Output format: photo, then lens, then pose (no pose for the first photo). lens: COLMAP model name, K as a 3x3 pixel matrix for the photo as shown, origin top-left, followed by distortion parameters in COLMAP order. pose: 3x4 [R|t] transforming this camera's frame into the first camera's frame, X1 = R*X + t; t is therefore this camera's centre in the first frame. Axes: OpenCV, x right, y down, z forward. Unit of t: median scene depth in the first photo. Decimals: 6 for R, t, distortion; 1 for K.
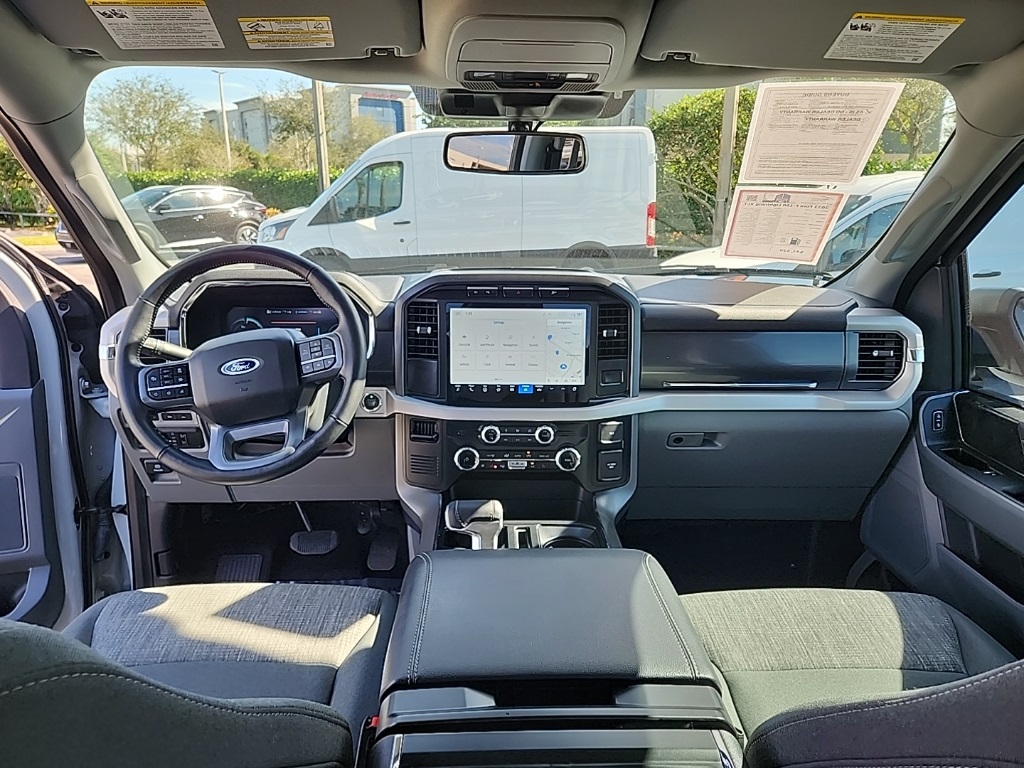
lens RADIAL K [[683.7, 0, 500.6], [0, 683.7, 390.4], [0, 0, 1]] dist [0.068825, -0.048957]
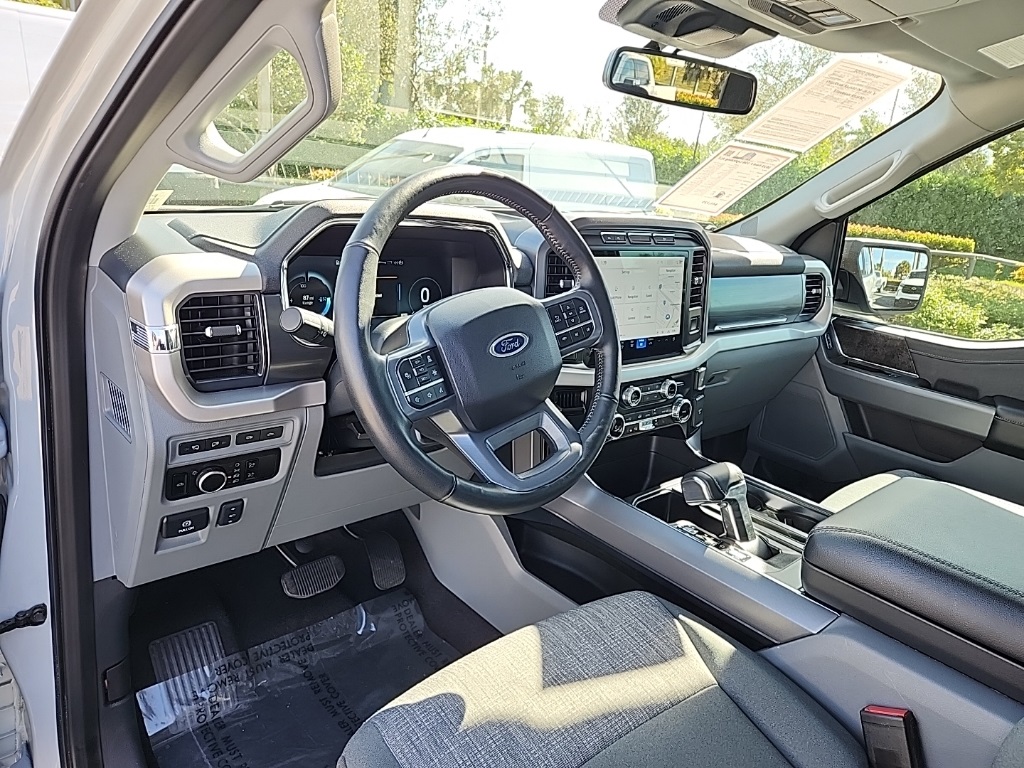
lens RADIAL K [[683.7, 0, 511.1], [0, 683.7, 381.7], [0, 0, 1]] dist [0.068825, -0.048957]
pose [[0.768710, -0.119819, 0.628274, -0.702729], [0.071473, 0.992236, 0.101782, -0.058764], [-0.635591, -0.033336, 0.771306, 0.390492]]
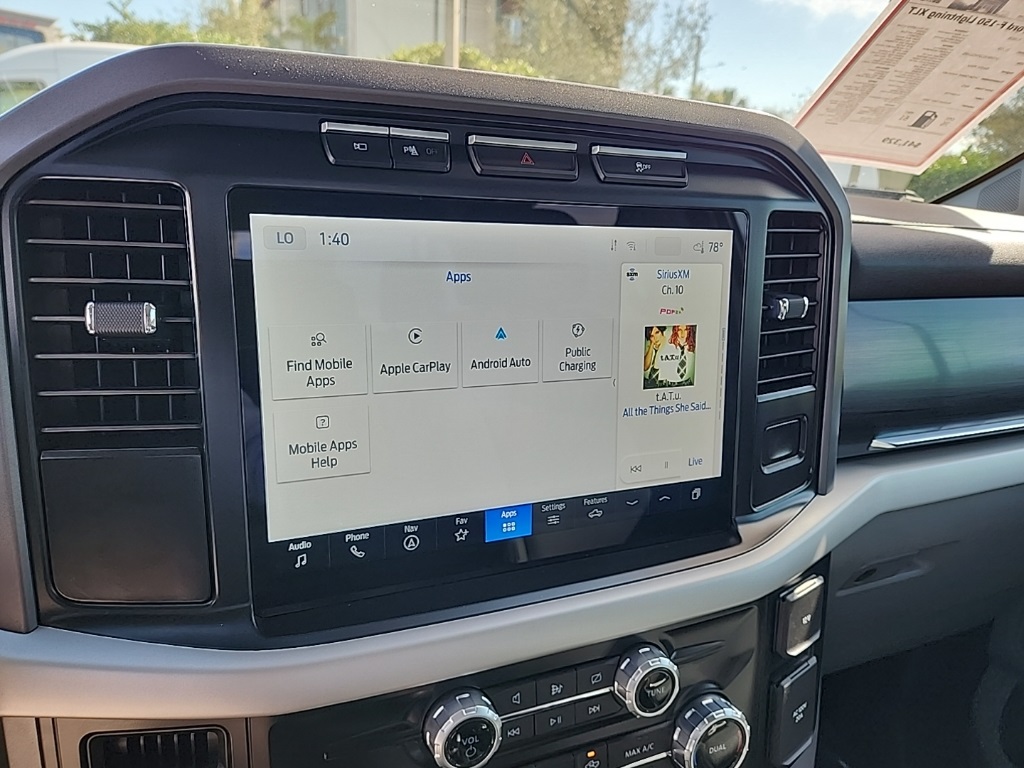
lens RADIAL K [[683.7, 0, 513.7], [0, 683.7, 379.4], [0, 0, 1]] dist [0.068825, -0.048957]
pose [[0.919137, -0.068495, 0.387938, -0.084304], [0.057704, 0.997555, 0.039413, -0.070509], [-0.389689, -0.013841, 0.920842, 0.754637]]
